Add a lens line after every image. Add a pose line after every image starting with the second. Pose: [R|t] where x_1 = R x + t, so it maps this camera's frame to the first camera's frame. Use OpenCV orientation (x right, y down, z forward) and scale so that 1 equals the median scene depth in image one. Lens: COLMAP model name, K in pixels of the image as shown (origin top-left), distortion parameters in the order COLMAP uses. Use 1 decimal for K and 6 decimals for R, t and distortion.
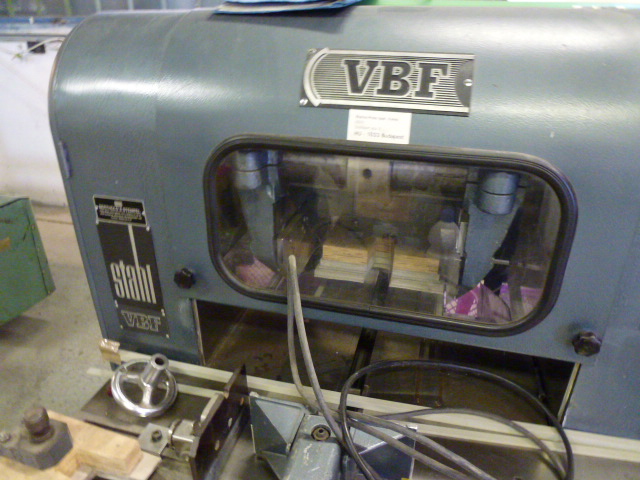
lens RADIAL K [[464.1, 0, 320.0], [0, 464.1, 240.0], [0, 0, 1]] dist [-0.060628, 0.028197]
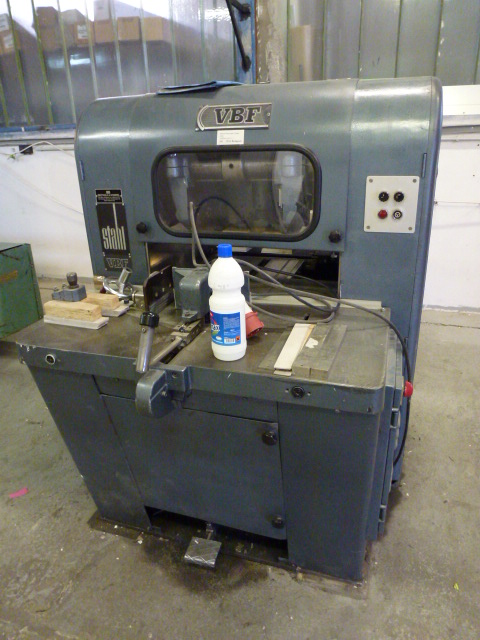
lens RADIAL K [[464.1, 0, 240.0], [0, 464.1, 320.0], [0, 0, 1]] dist [-0.060628, 0.028197]
pose [[0.997559, -0.014305, -0.068342, 0.233708], [0.009836, 0.997818, -0.065287, 0.572561], [0.069127, 0.064456, 0.995523, -0.833631]]
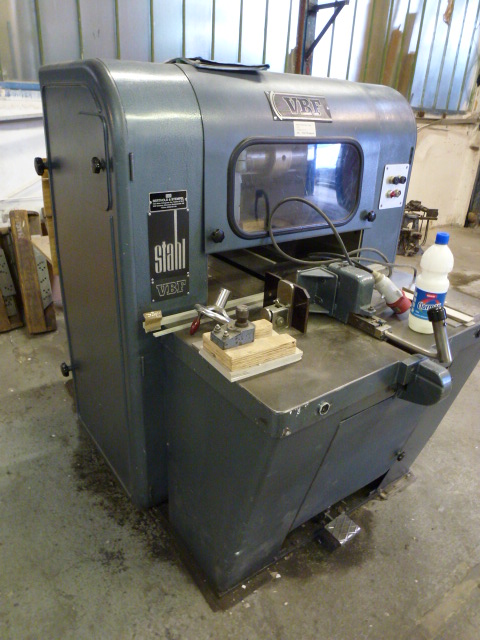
lens RADIAL K [[456.5, 0, 240.0], [0, 456.5, 320.0], [0, 0, 1]] dist [-0.044981, 0.001980]
pose [[0.628601, -0.313306, 0.711829, -1.380038], [0.305343, 0.941197, 0.144619, 0.143807], [-0.715281, 0.126444, 0.687303, -0.081168]]
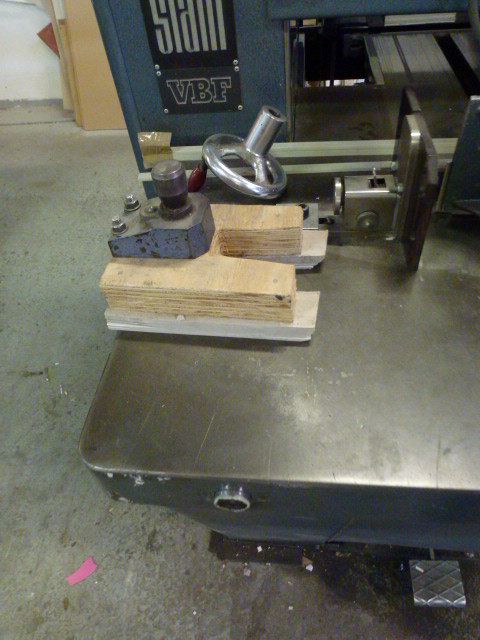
lens RADIAL K [[464.1, 0, 240.0], [0, 464.1, 320.0], [0, 0, 1]] dist [-0.060628, 0.028197]
pose [[0.983680, -0.177077, 0.031889, -0.450757], [0.153003, 0.916506, 0.369603, 0.270859], [-0.094675, -0.358692, 0.928643, 0.247992]]
